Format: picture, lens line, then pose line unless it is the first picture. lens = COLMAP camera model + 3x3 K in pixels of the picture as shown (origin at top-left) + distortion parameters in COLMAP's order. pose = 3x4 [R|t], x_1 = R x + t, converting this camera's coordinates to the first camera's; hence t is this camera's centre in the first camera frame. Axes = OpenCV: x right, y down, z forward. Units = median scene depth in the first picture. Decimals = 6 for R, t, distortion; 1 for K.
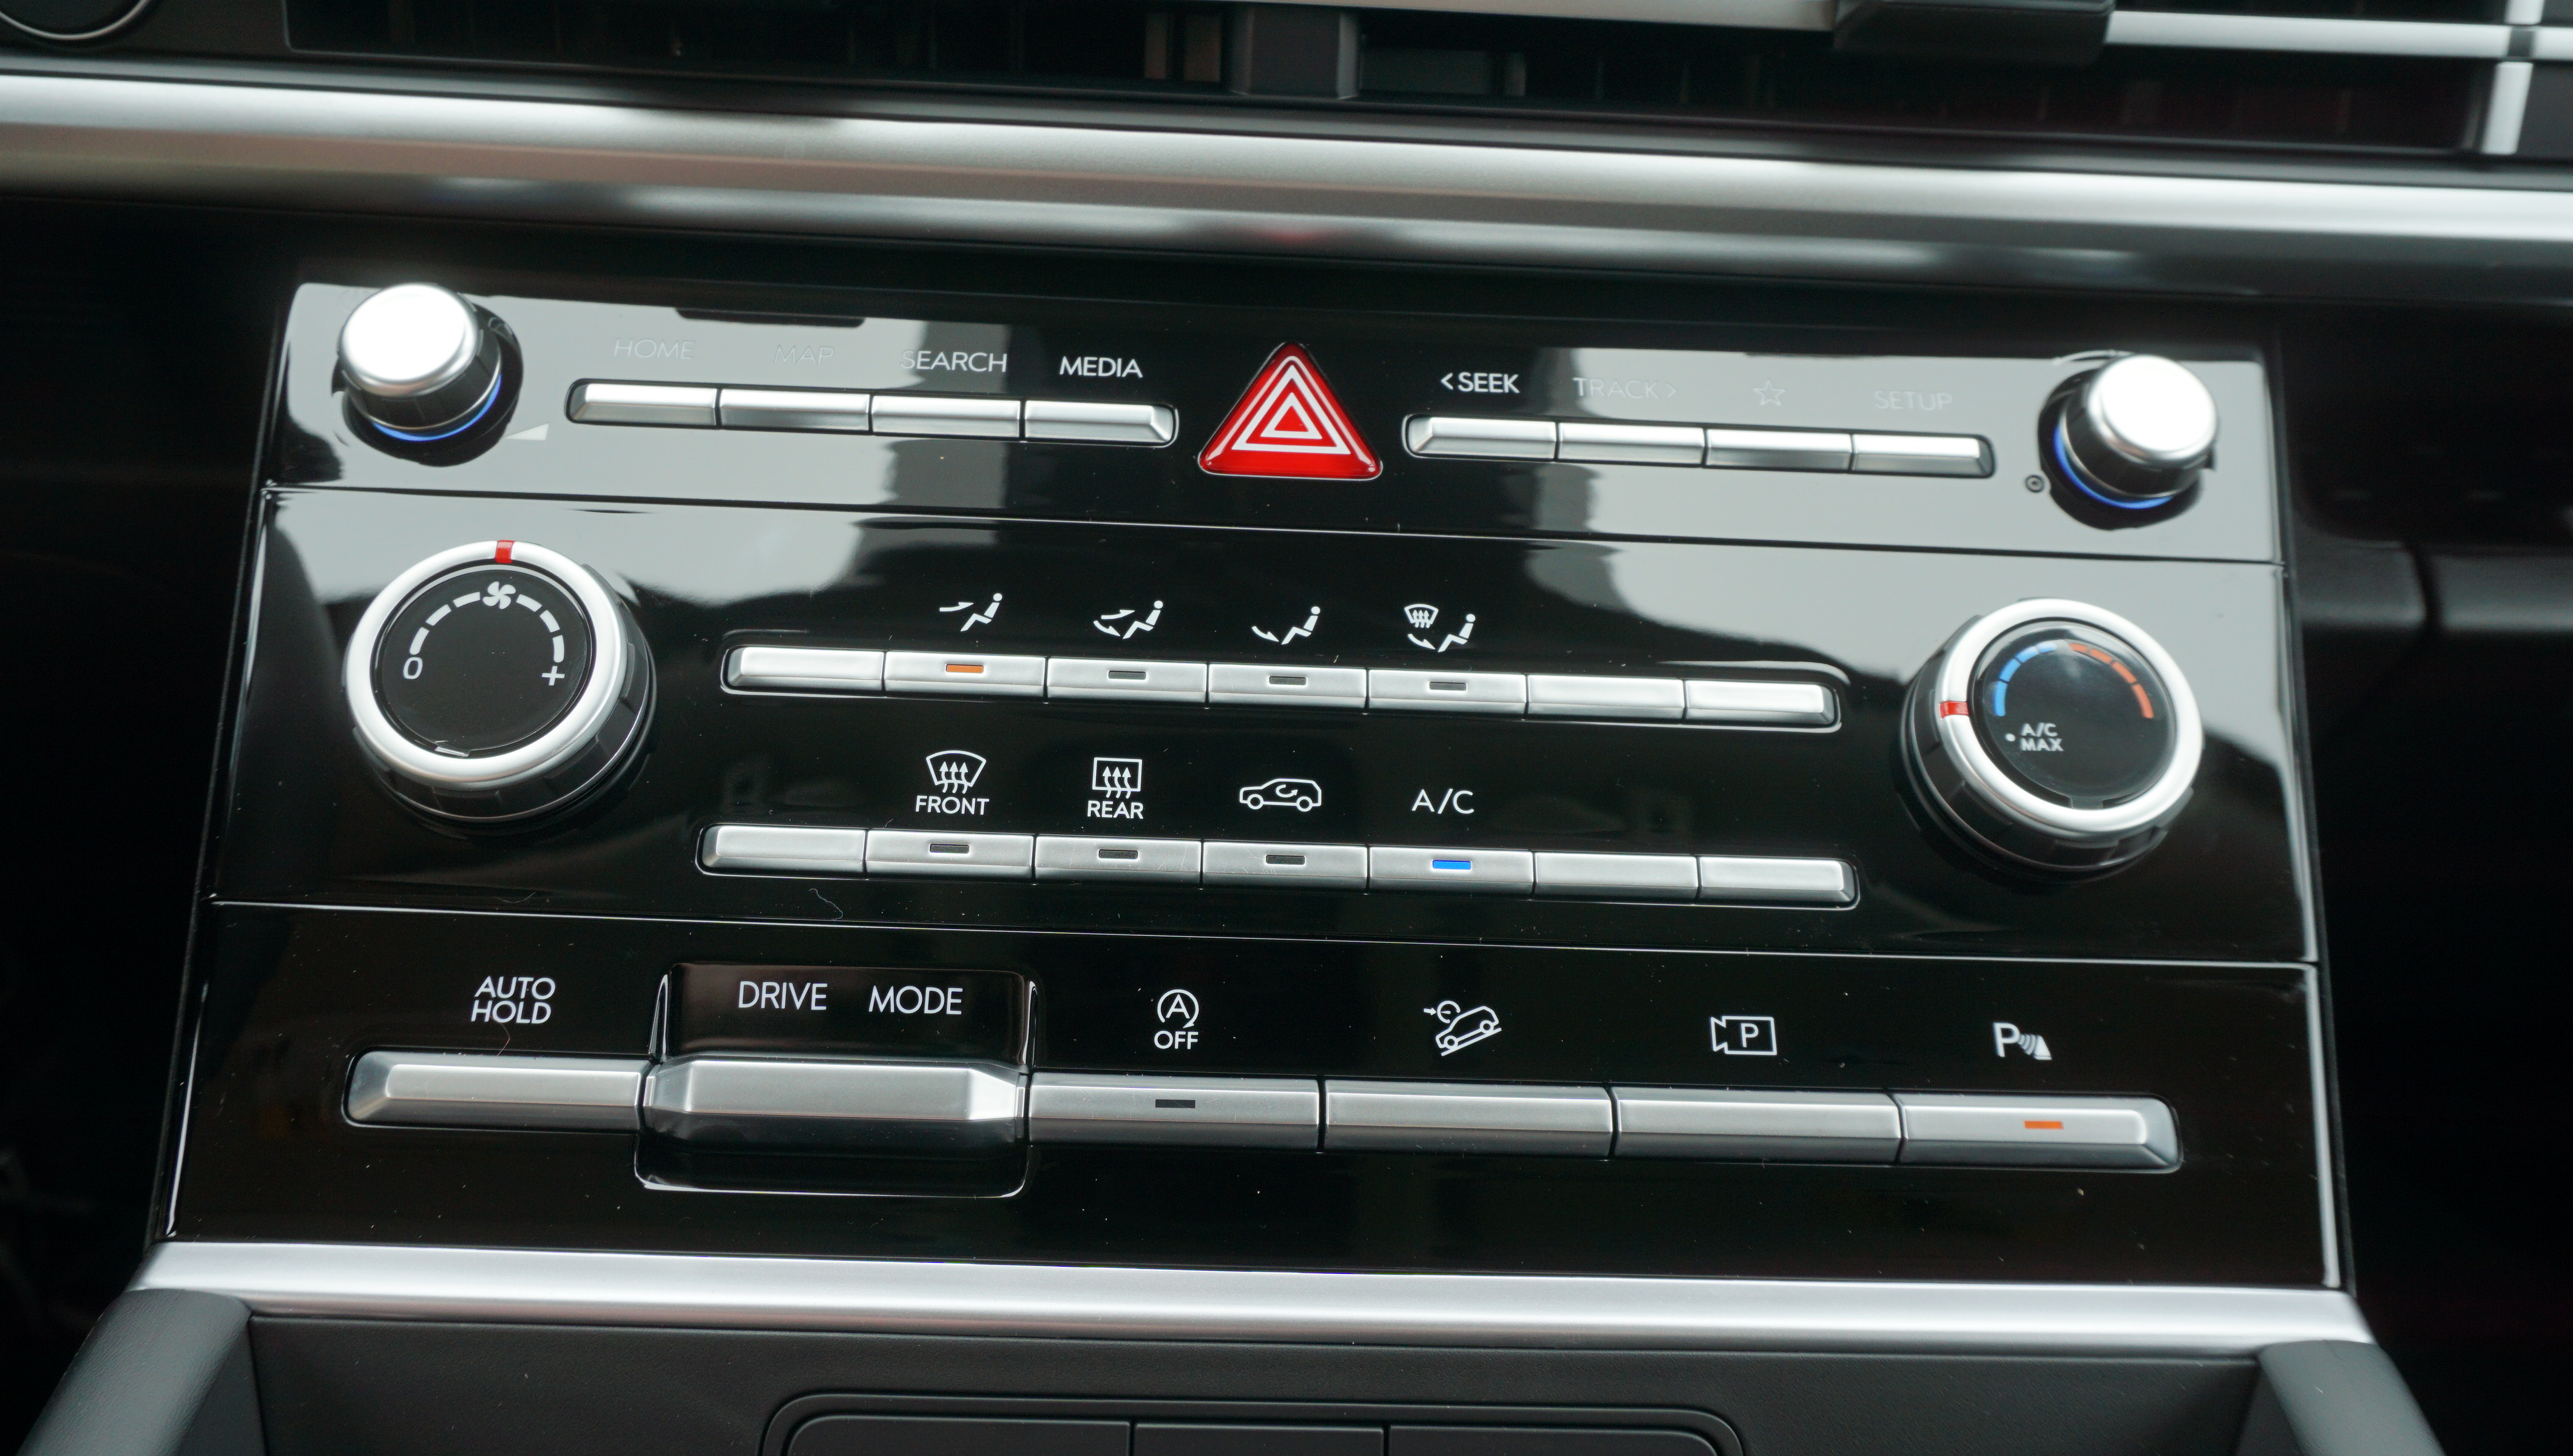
lens RADIAL K [[2173.5, 0, 1286.5], [0, 2173.5, 728.0], [0, 0, 1]] dist [0.005706, 0.007529]
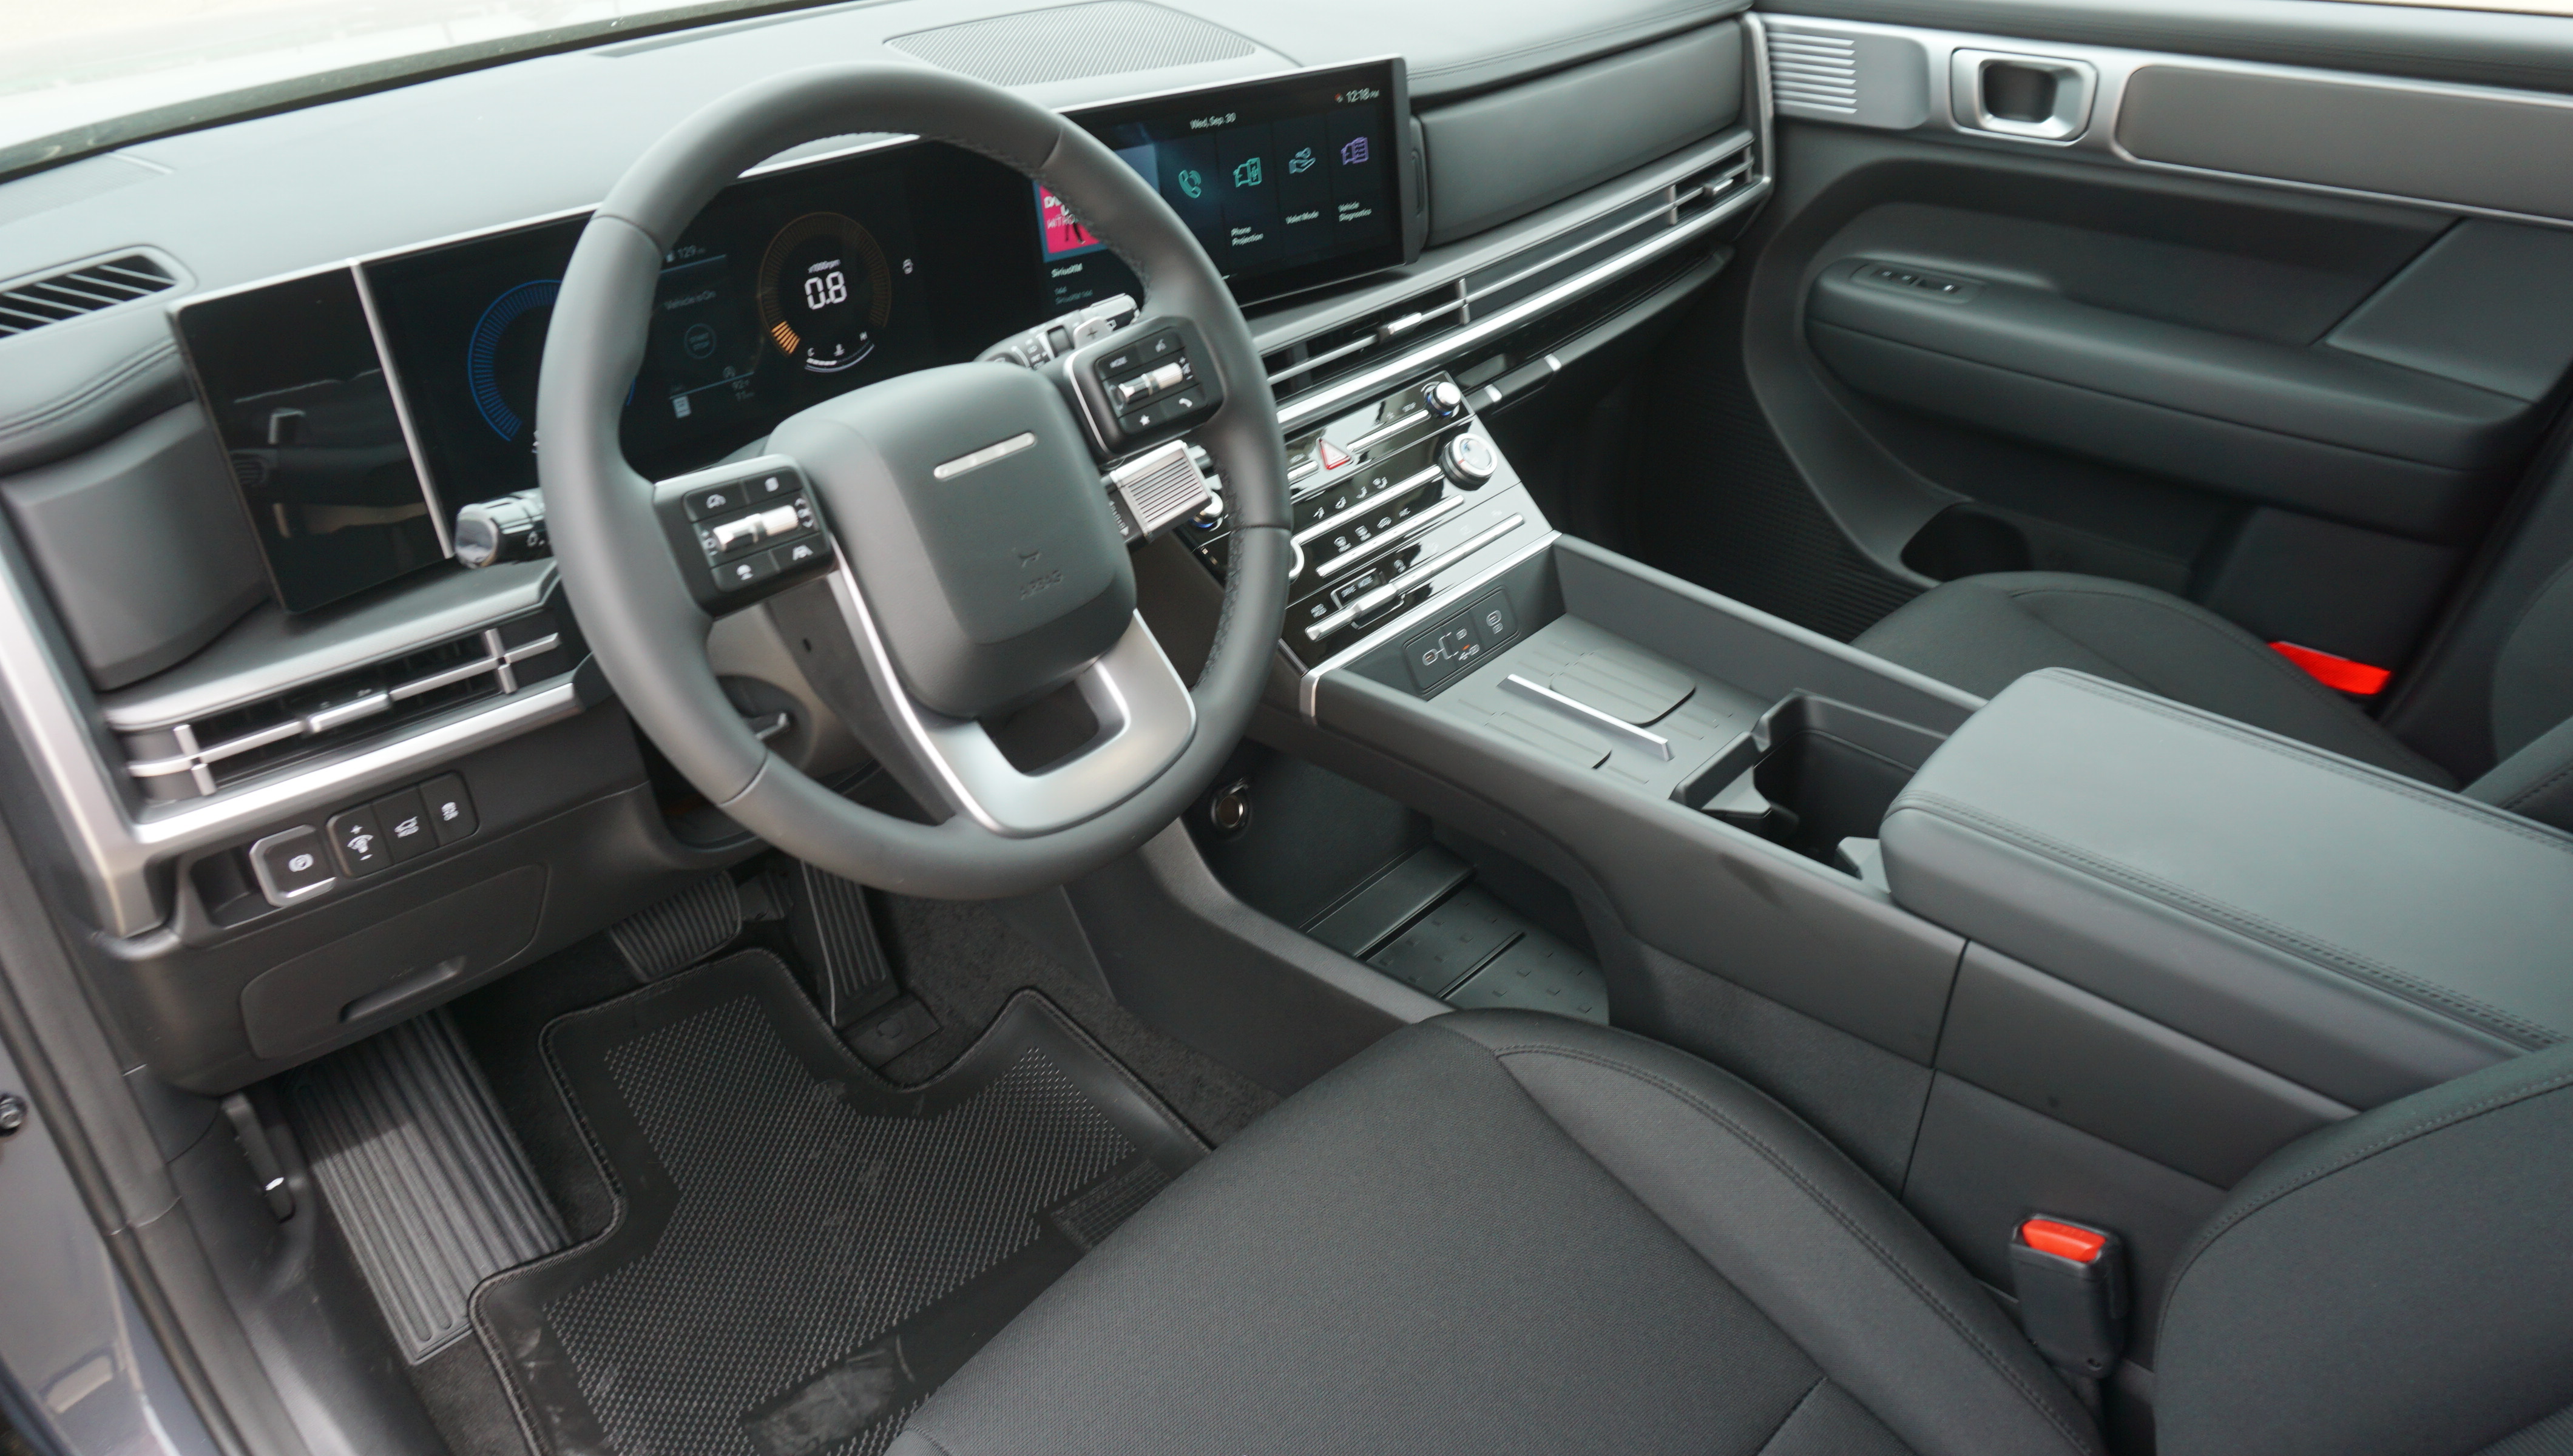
lens RADIAL K [[1718.7, 0, 1286.5], [0, 1718.7, 728.0], [0, 0, 1]] dist [-0.020598, 0.000925]
pose [[0.682792, -0.433920, 0.587800, -2.720489], [0.383233, 0.897676, 0.217507, -0.497991], [-0.622035, 0.076752, 0.779218, -1.936740]]
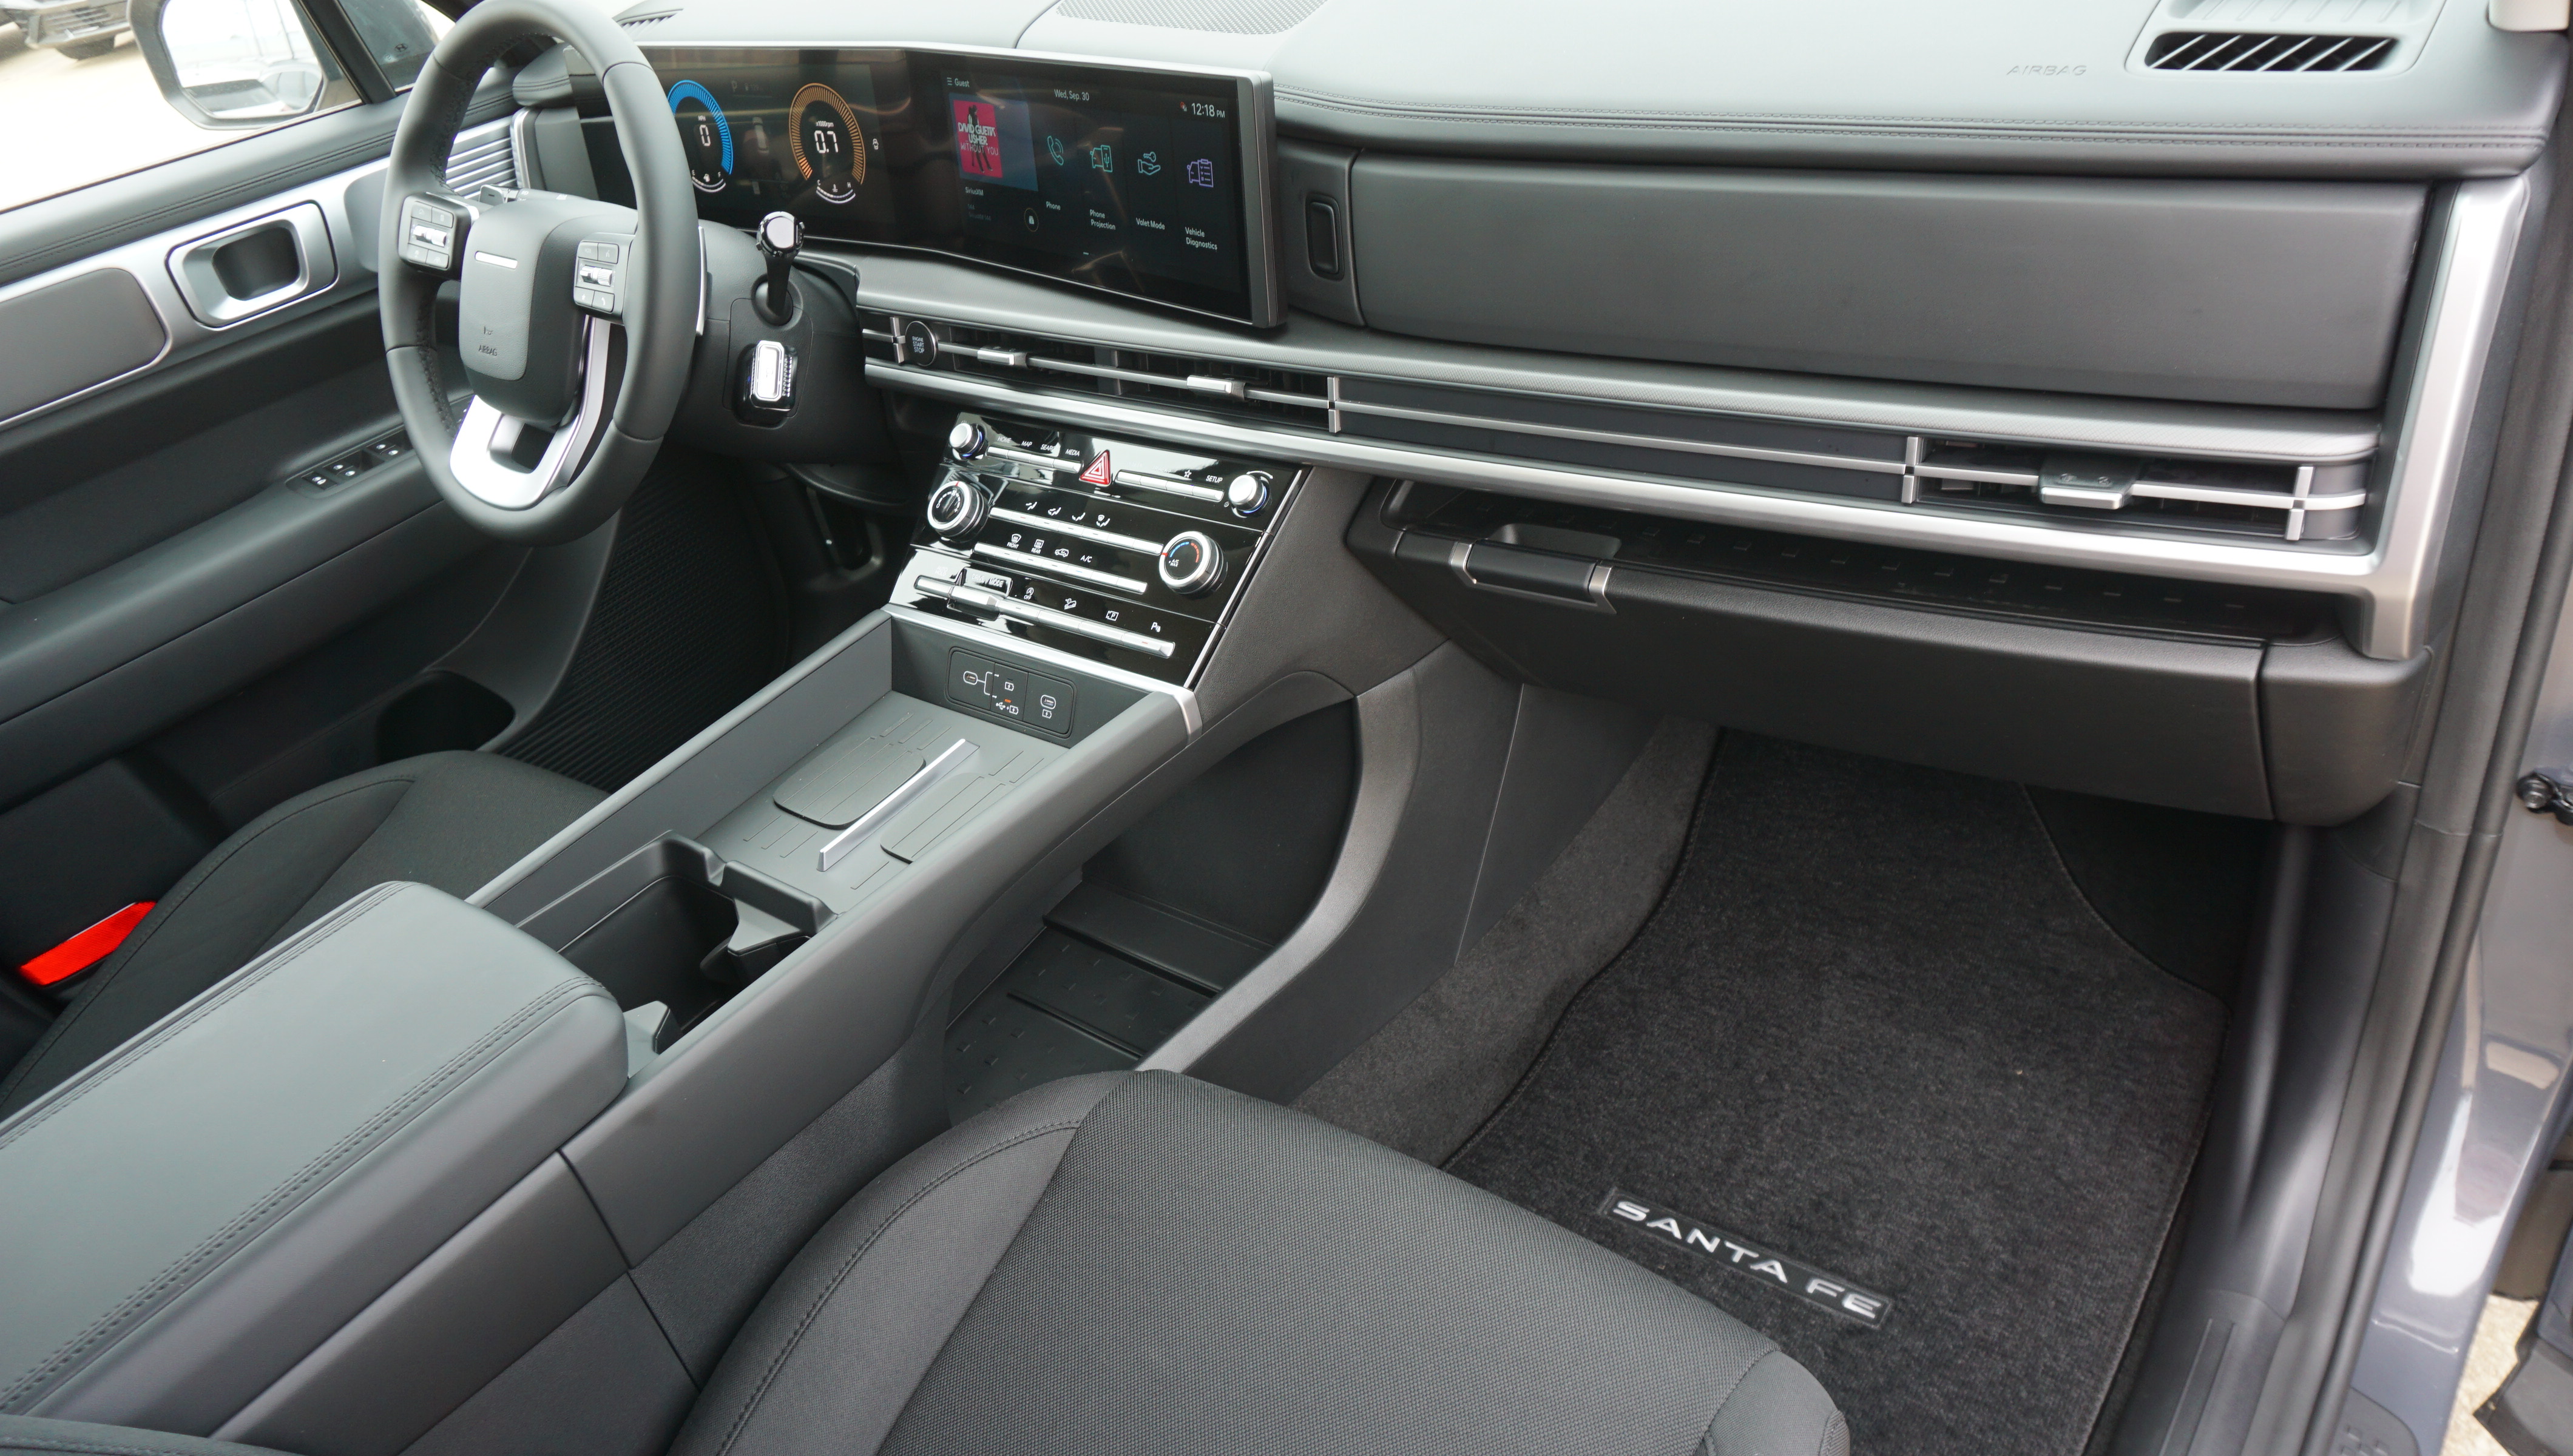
lens RADIAL K [[1693.7, 0, 1256.1], [0, 1693.7, 711.8], [0, 0, 1]] dist [-0.011857, 0.001247]
pose [[0.753847, 0.196679, -0.626922, 2.729375], [-0.111597, 0.978611, 0.172821, -0.318201], [0.647503, -0.060318, 0.759672, -1.573338]]
